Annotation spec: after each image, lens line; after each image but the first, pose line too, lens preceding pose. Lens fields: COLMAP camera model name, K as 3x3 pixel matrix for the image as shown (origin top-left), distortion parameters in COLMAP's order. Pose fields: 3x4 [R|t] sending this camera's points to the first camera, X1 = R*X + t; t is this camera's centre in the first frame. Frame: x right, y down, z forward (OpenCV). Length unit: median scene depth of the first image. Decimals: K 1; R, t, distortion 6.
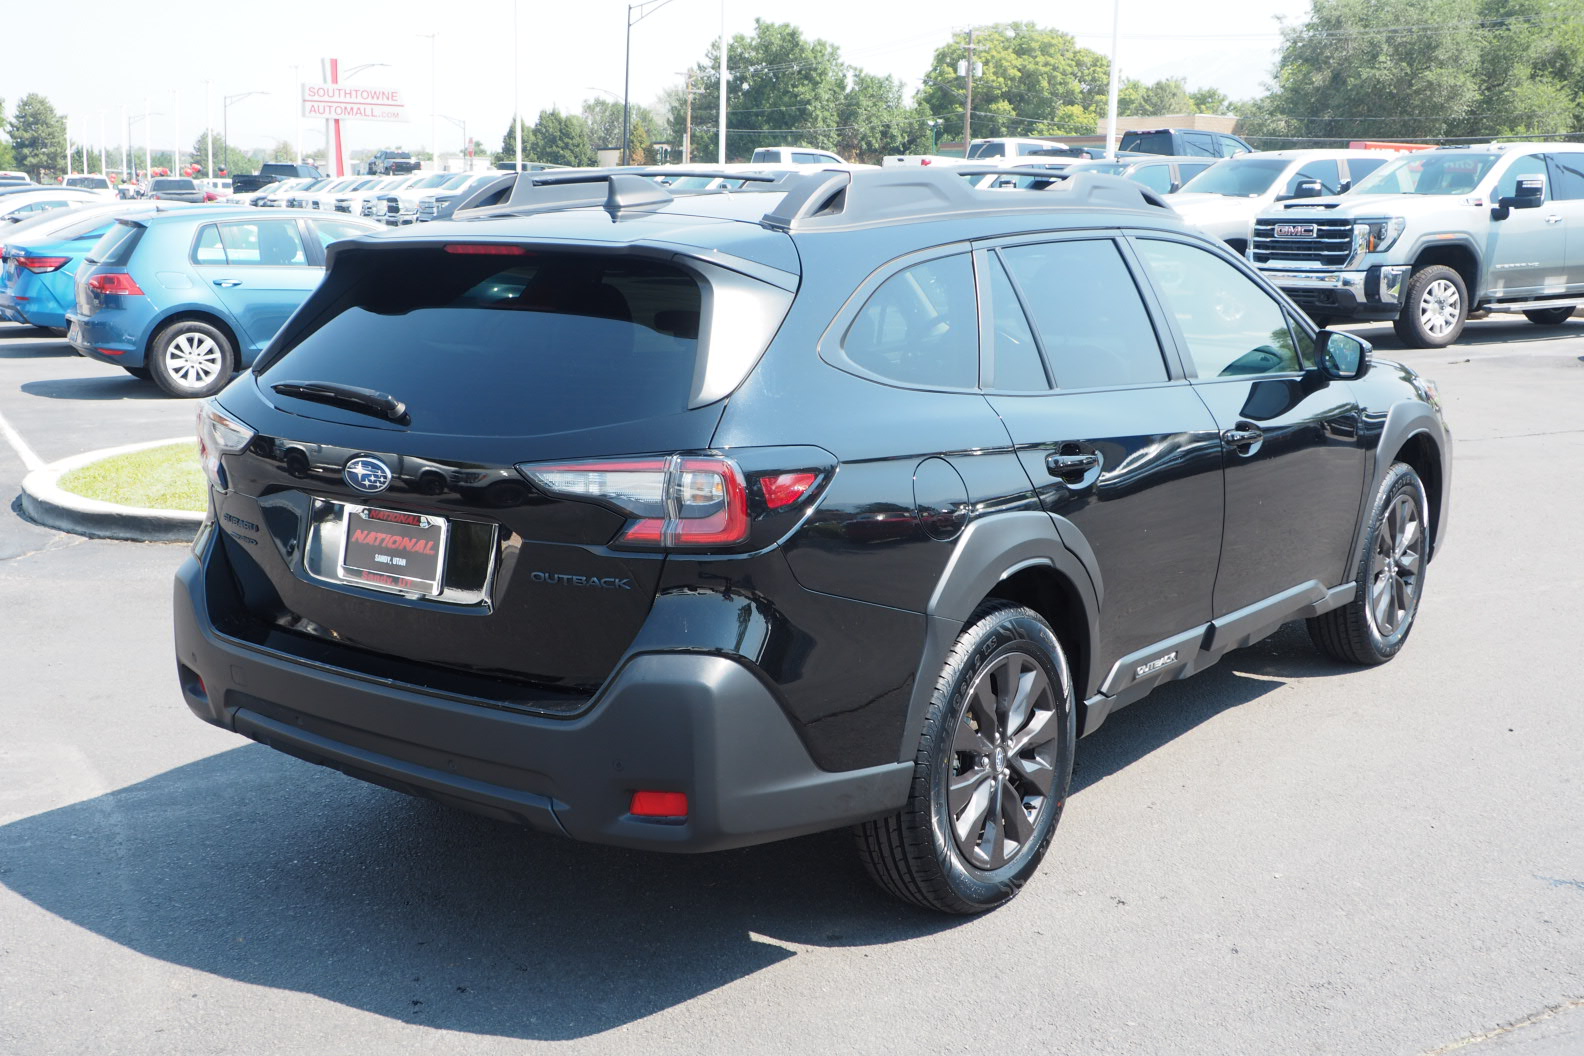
lens RADIAL K [[1768.5, 0, 792.0], [0, 1768.5, 528.0], [0, 0, 1]] dist [-0.001119, 0.005795]
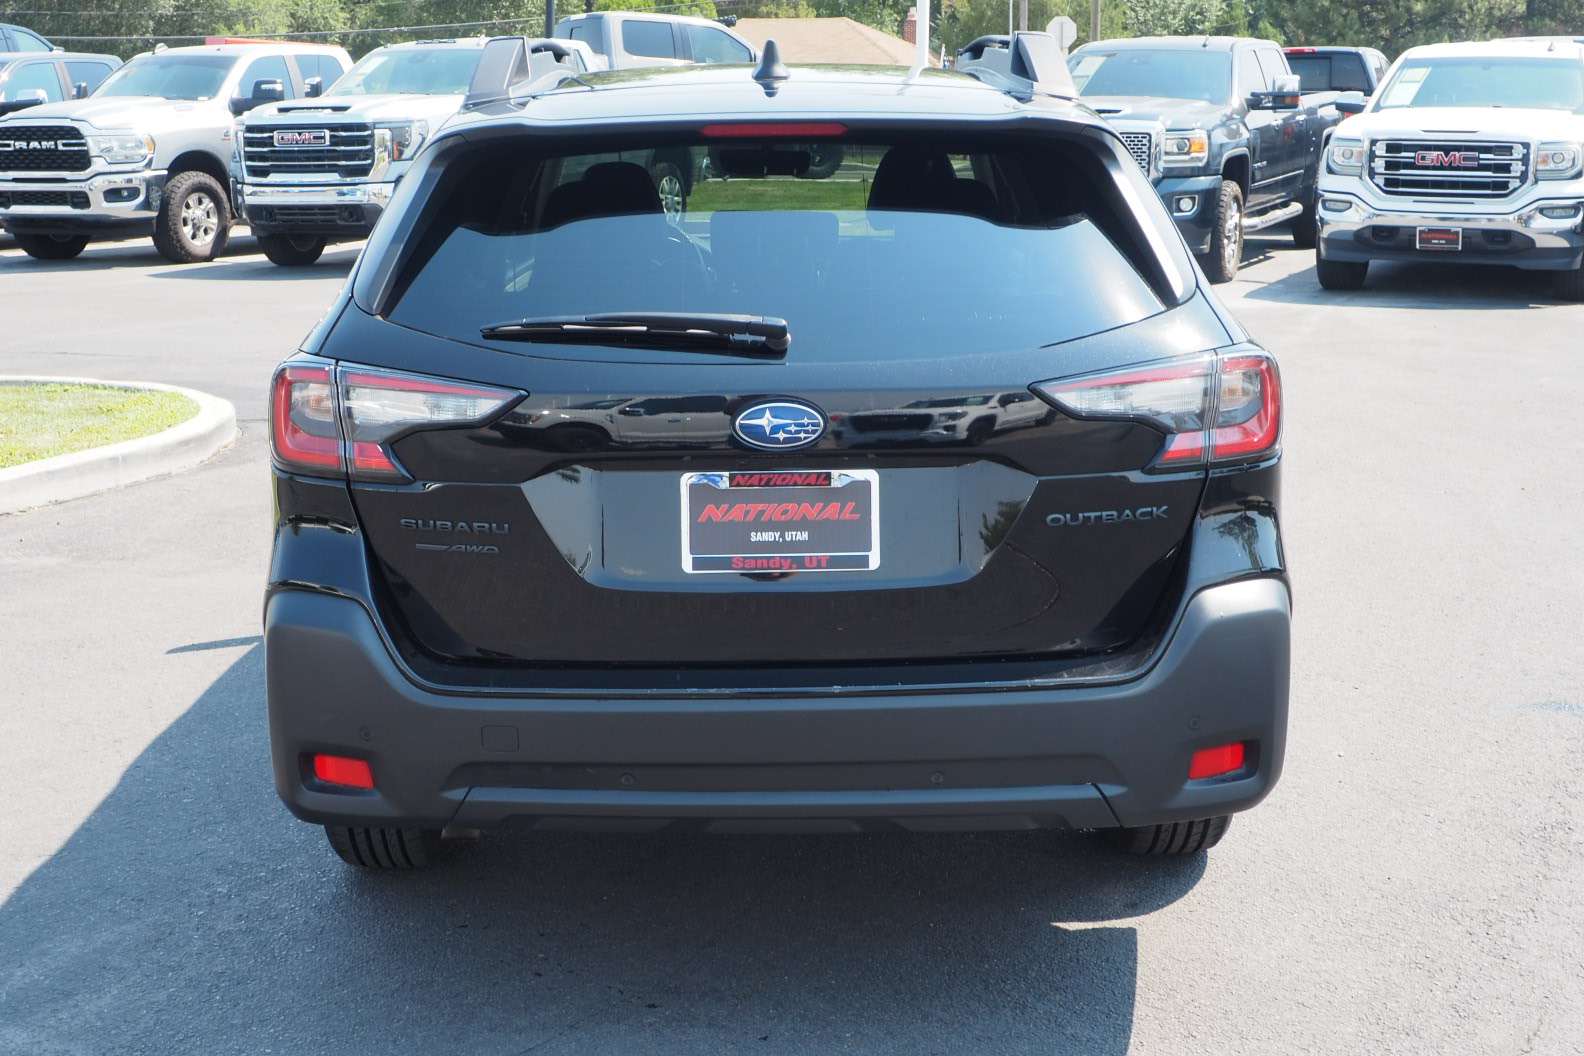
lens RADIAL K [[2111.9, 0, 788.2], [0, 2111.9, 491.9], [0, 0, 1]] dist [0.001811, 0.002473]
pose [[0.797586, -0.119153, 0.591320, -0.153664], [0.122243, 0.991883, 0.034983, -0.006537], [-0.590689, 0.044383, 0.805678, 0.053068]]
